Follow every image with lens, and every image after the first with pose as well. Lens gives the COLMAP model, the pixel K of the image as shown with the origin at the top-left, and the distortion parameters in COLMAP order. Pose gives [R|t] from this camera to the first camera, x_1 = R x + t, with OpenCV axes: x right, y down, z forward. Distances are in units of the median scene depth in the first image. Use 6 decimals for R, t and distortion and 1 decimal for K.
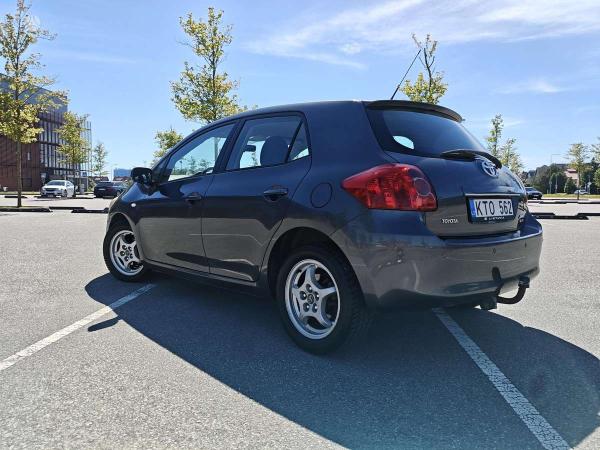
lens RADIAL K [[465.8, 0, 300.0], [0, 465.8, 225.0], [0, 0, 1]] dist [0.007319, -0.000786]
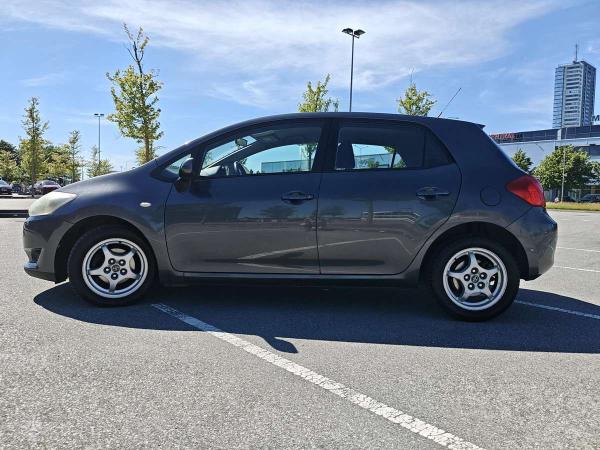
lens RADIAL K [[465.8, 0, 300.0], [0, 465.8, 225.0], [0, 0, 1]] dist [0.007319, -0.000786]
pose [[0.713390, -0.037676, 0.699754, -0.925575], [0.033628, 0.999244, 0.019518, -0.020001], [-0.699960, 0.009608, 0.714117, 0.343828]]
